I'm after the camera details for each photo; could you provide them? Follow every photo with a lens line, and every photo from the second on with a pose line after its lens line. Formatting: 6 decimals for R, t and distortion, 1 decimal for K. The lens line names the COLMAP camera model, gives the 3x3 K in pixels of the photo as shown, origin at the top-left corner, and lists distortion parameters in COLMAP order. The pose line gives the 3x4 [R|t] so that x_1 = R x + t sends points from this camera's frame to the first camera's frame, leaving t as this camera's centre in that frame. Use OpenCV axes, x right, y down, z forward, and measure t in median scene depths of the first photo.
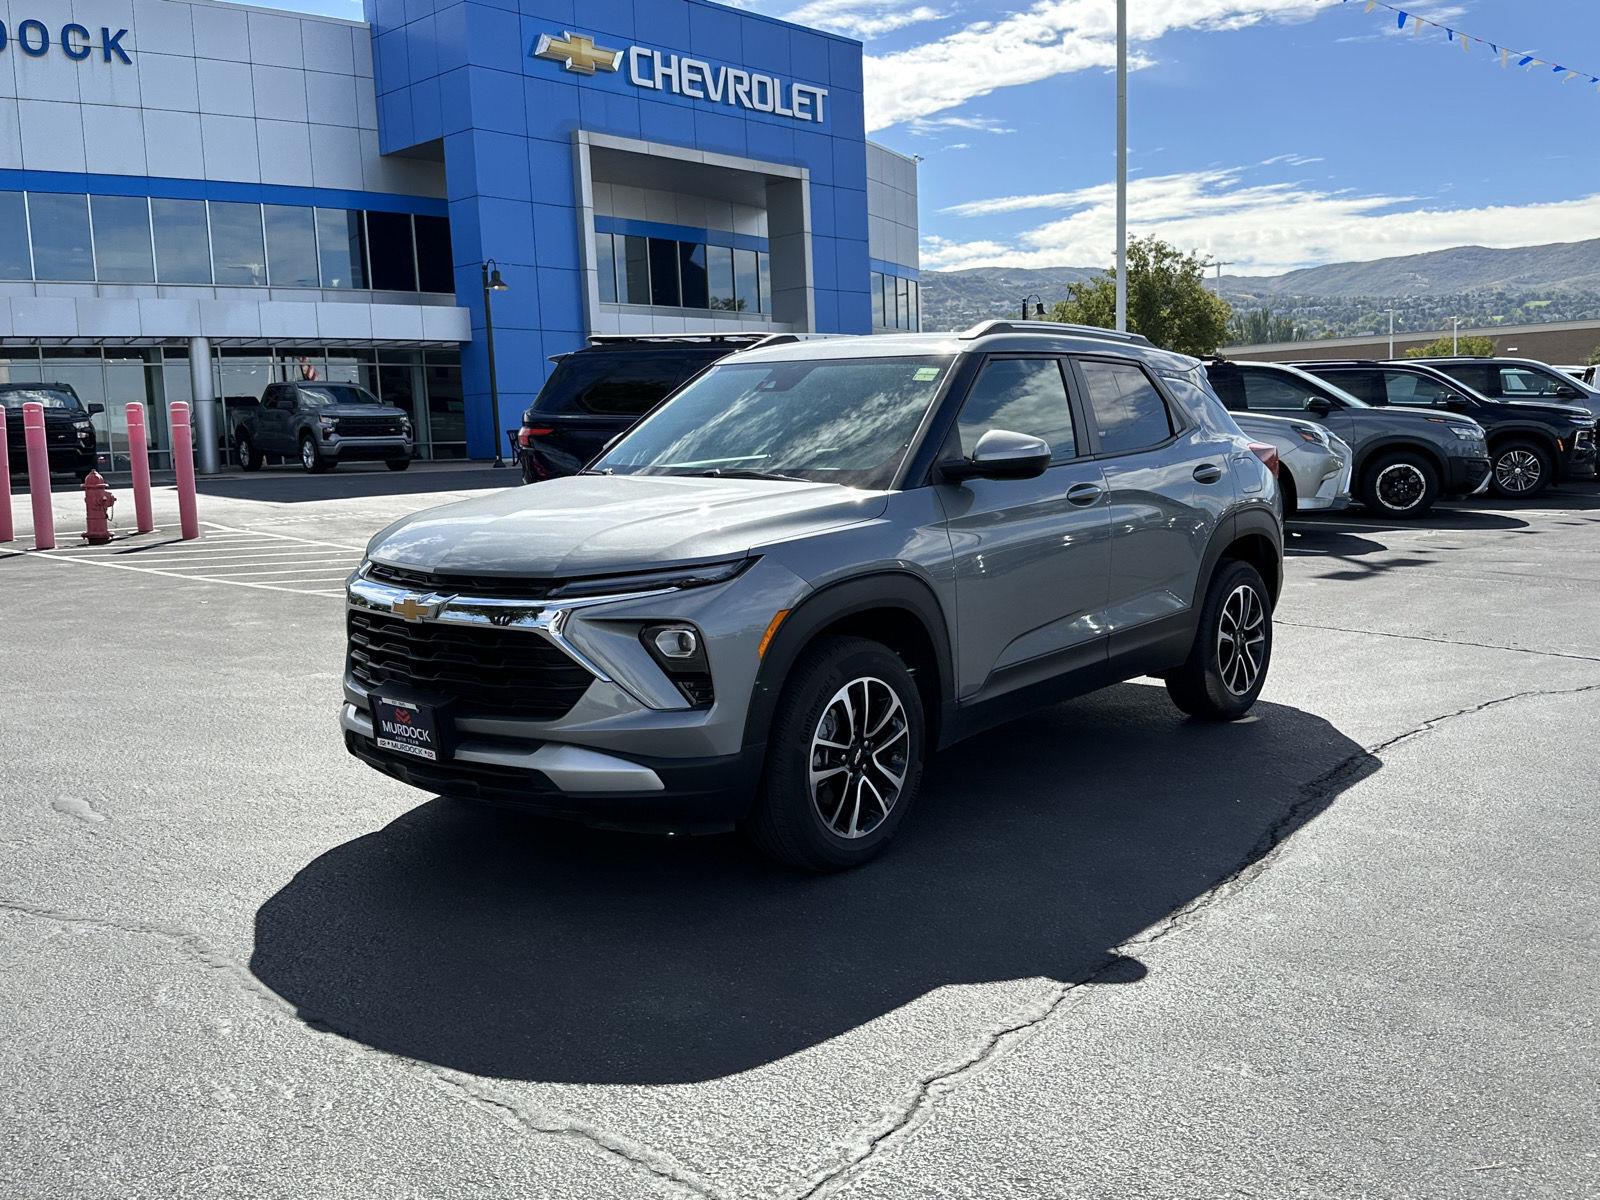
lens RADIAL K [[1425.4, 0, 809.7], [0, 1425.4, 604.7], [0, 0, 1]] dist [0.180211, -0.384115]
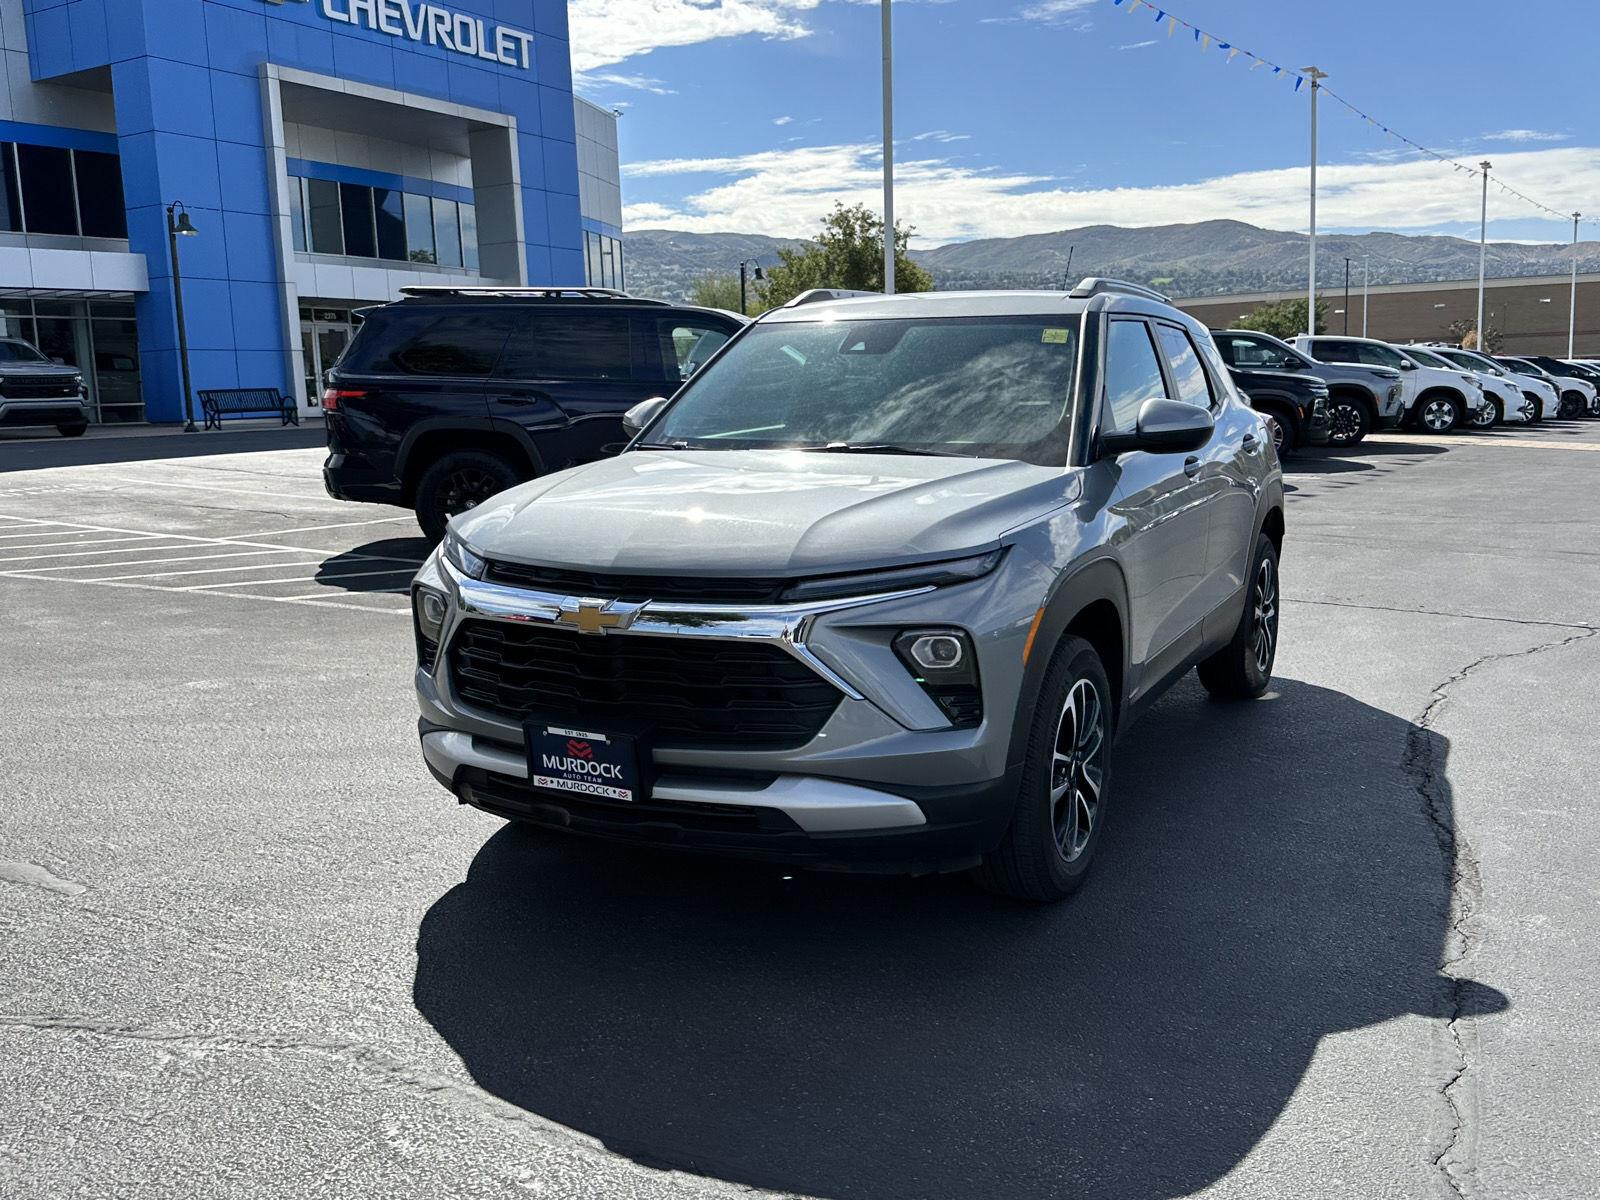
lens RADIAL K [[1425.4, 0, 809.7], [0, 1425.4, 604.7], [0, 0, 1]] dist [0.180211, -0.384115]
pose [[0.974436, -0.027831, 0.222936, -0.039476], [0.022373, 0.999386, 0.026971, -0.002833], [-0.223549, -0.021294, 0.974460, 0.020923]]
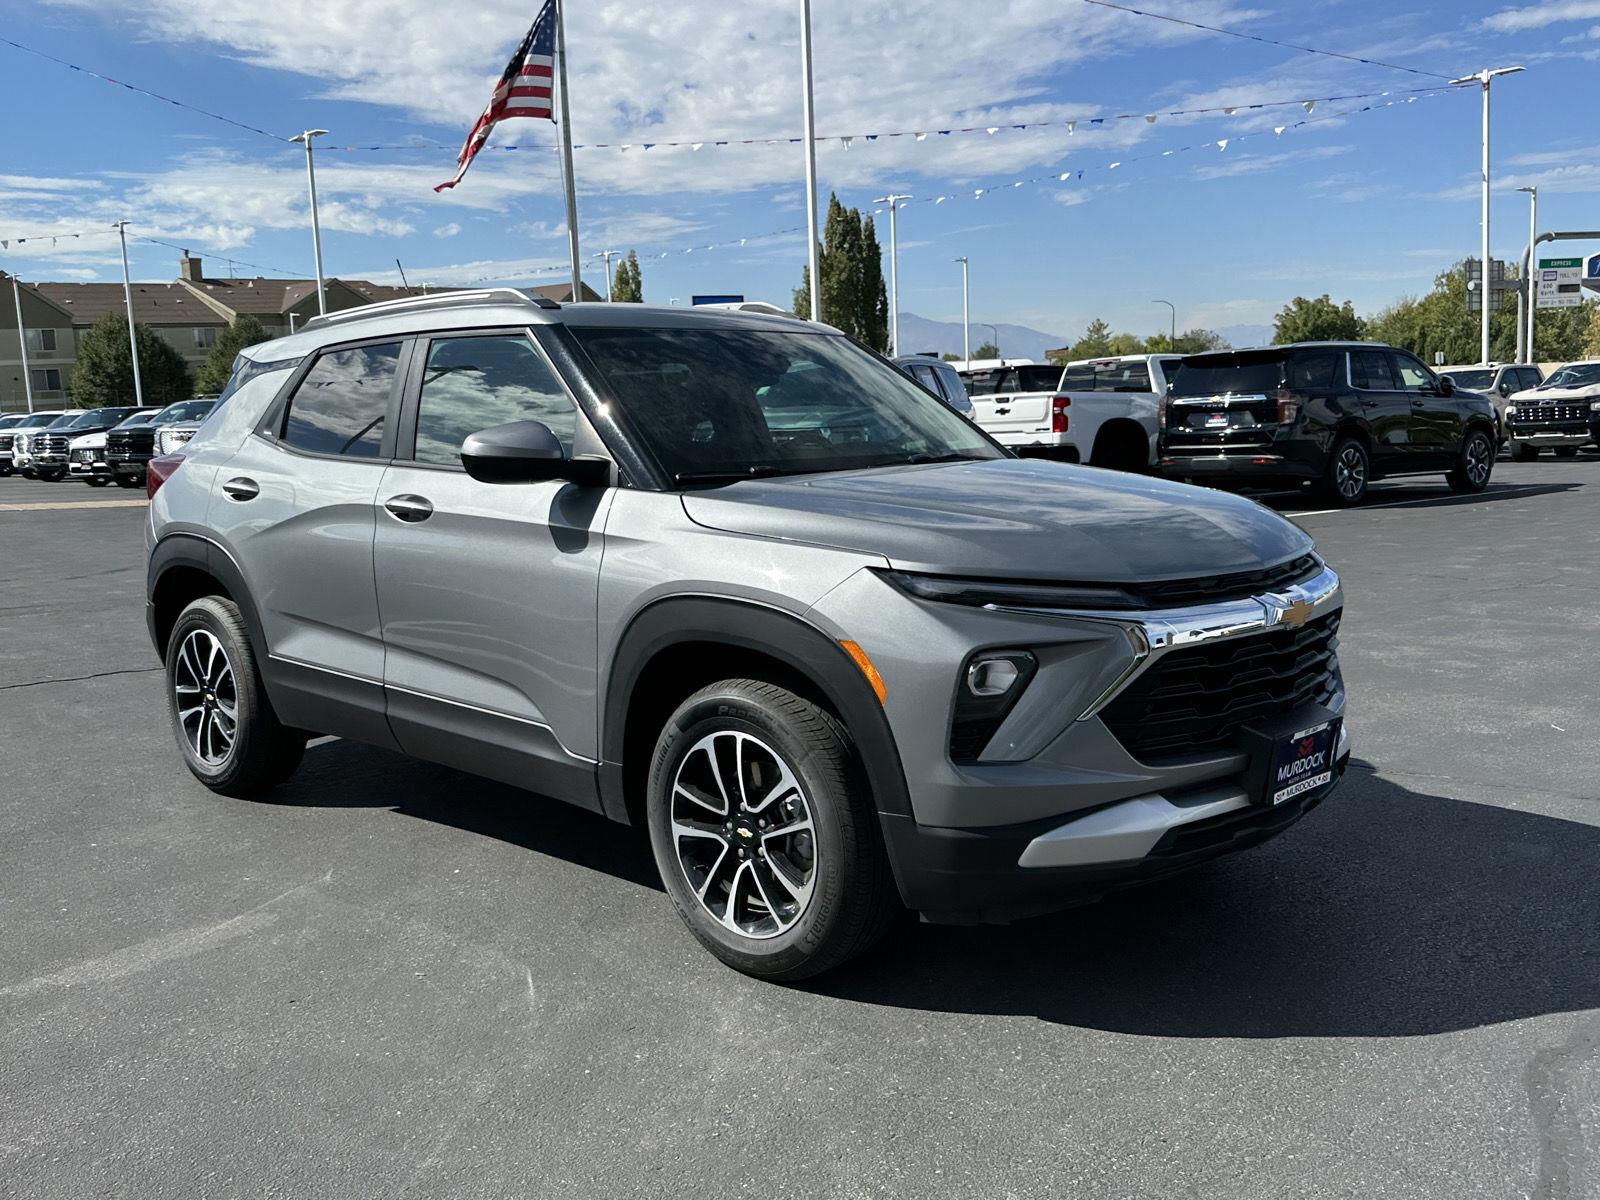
lens RADIAL K [[1425.4, 0, 809.7], [0, 1425.4, 604.7], [0, 0, 1]] dist [0.180211, -0.384115]
pose [[0.053721, -0.121729, 0.991108, -0.127999], [0.154388, 0.981619, 0.112195, -0.015685], [-0.986549, 0.146988, 0.071527, 0.142039]]
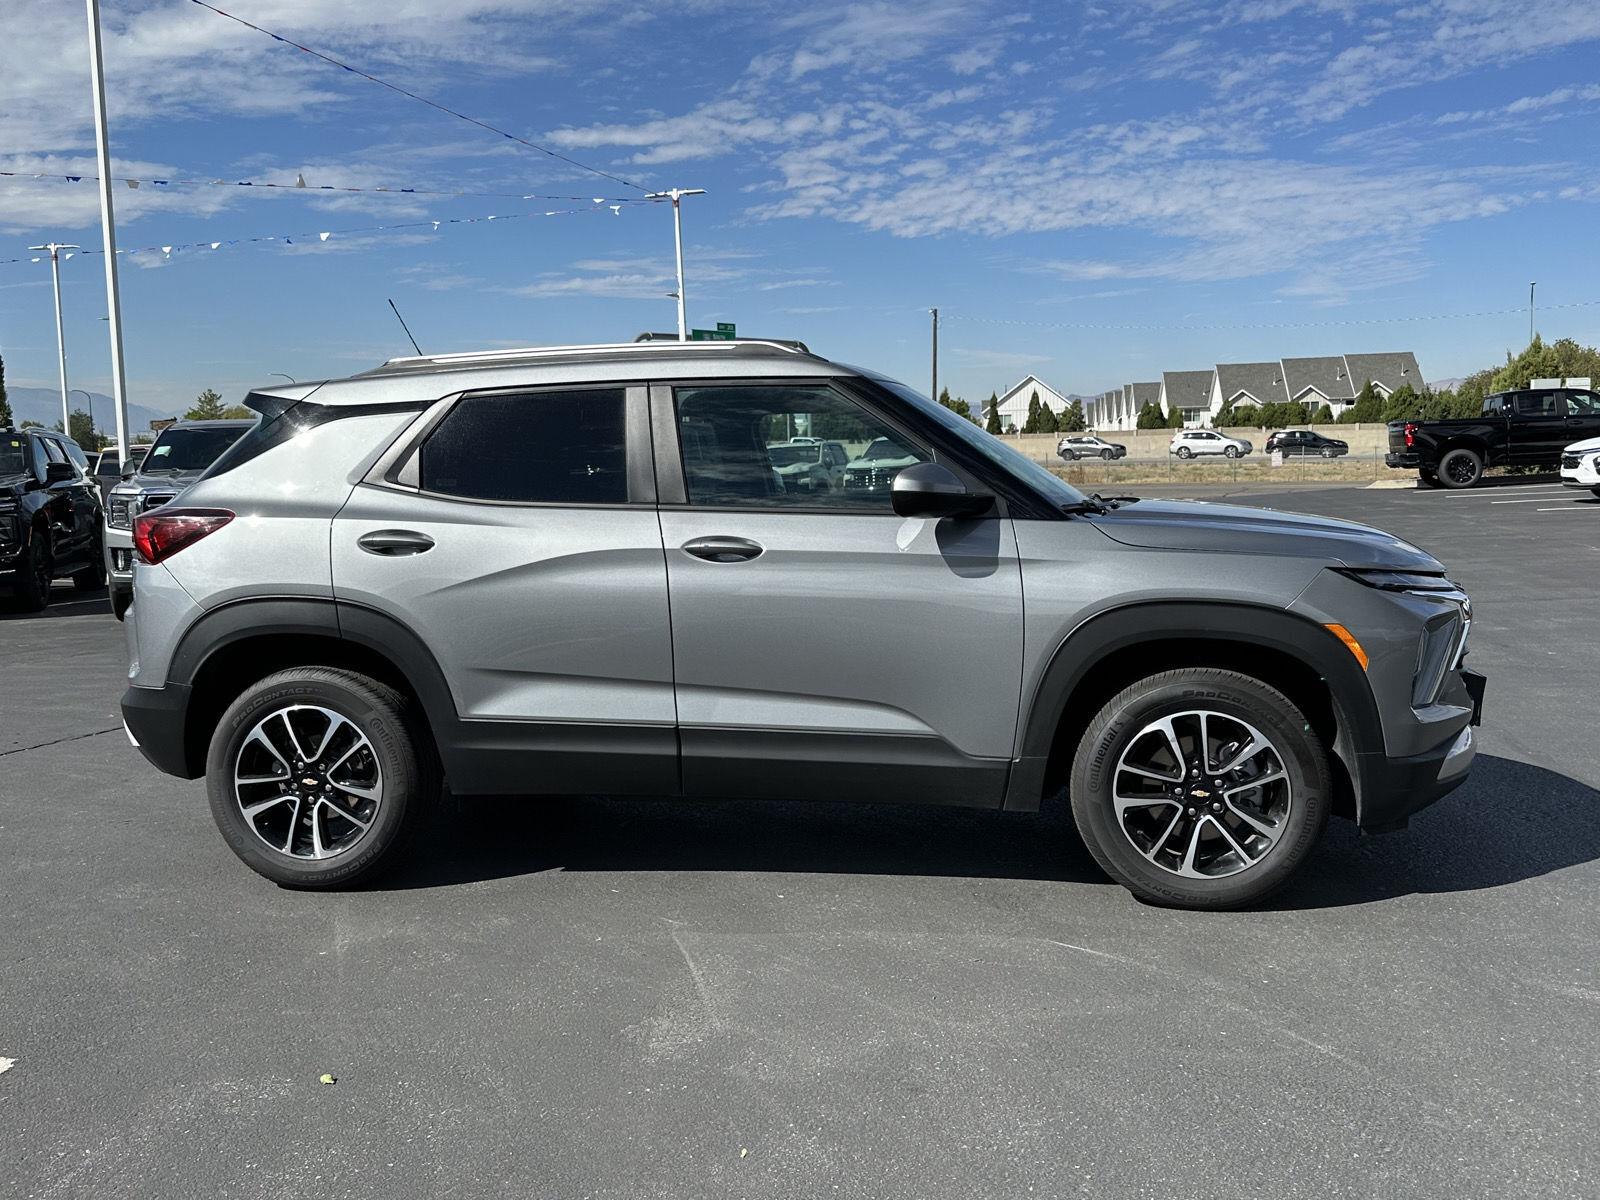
lens RADIAL K [[1459.3, 0, 807.0], [0, 1459.3, 600.8], [0, 0, 1]] dist [0.048334, -0.089973]
pose [[-0.513499, -0.054081, 0.856384, -0.120041], [0.141170, 0.979089, 0.146477, -0.028110], [-0.846398, 0.196111, -0.495127, 0.238936]]
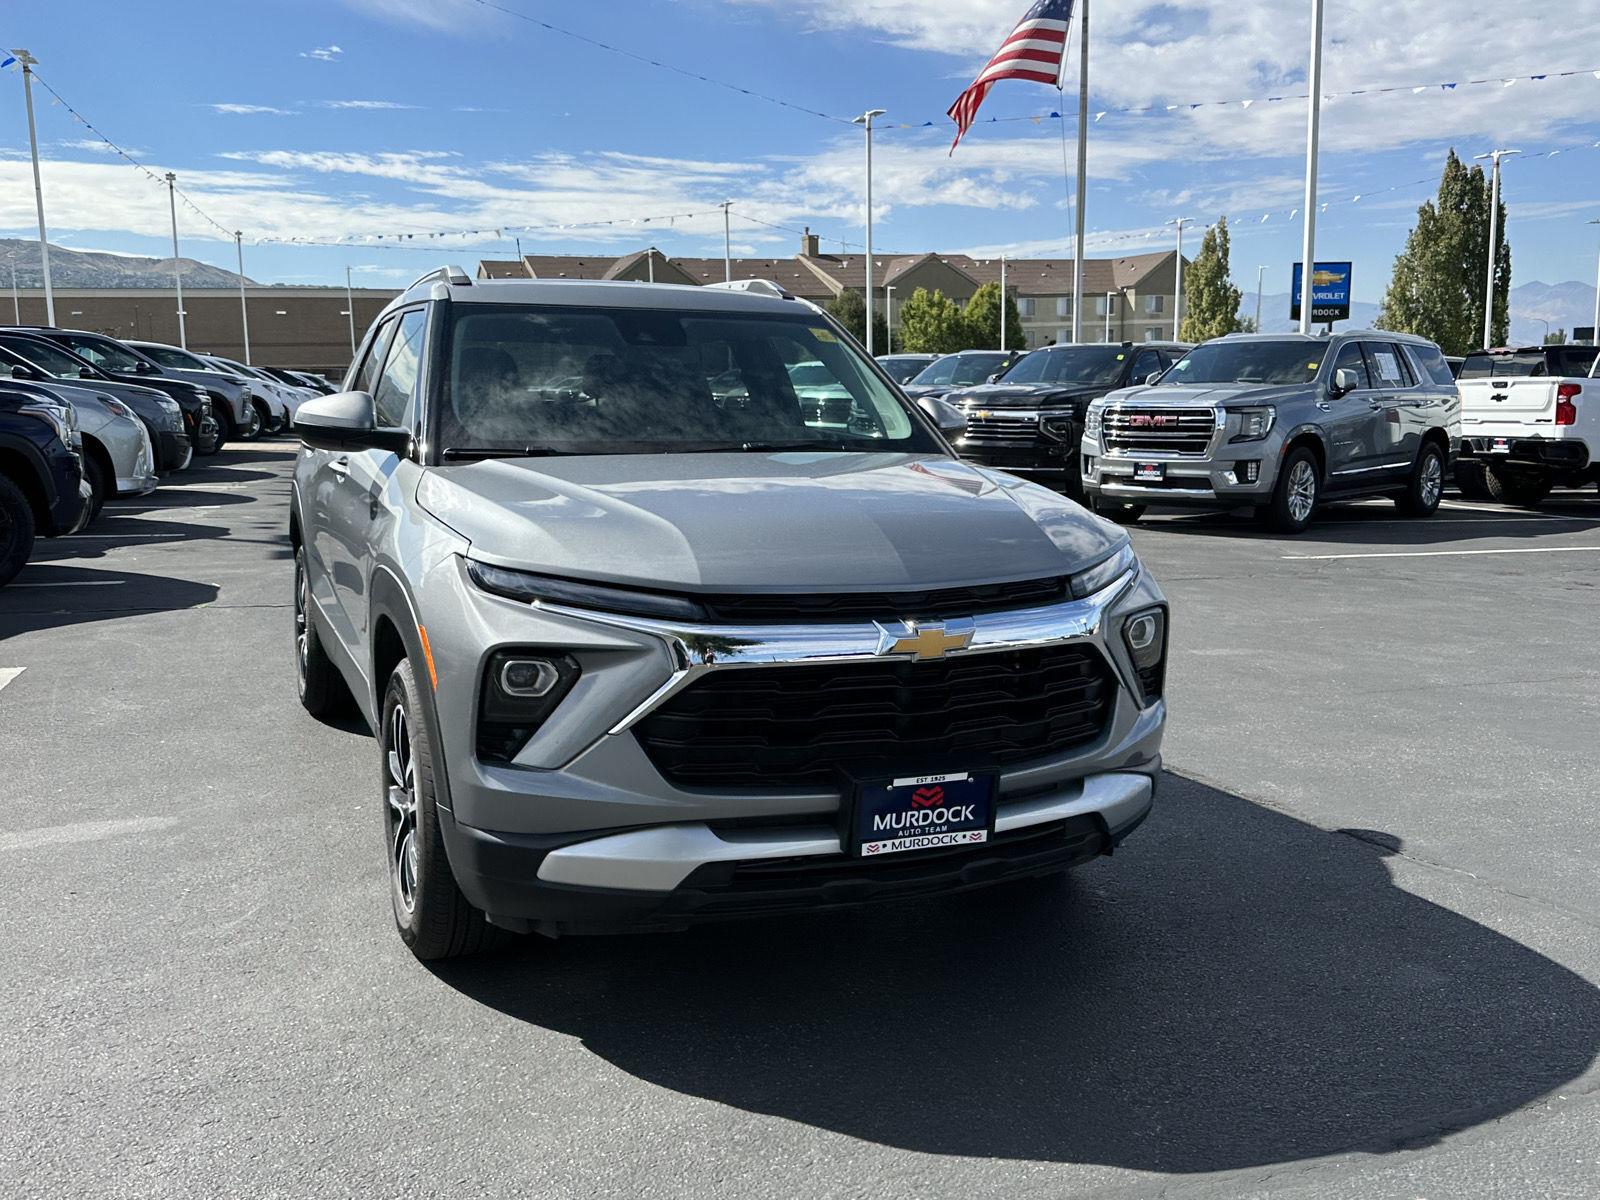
lens RADIAL K [[1425.4, 0, 809.7], [0, 1425.4, 604.7], [0, 0, 1]] dist [0.180211, -0.384115]
pose [[0.445613, -0.117233, 0.887516, -0.108196], [0.103583, 0.991482, 0.078959, -0.009076], [-0.889213, 0.056746, 0.453961, 0.086138]]
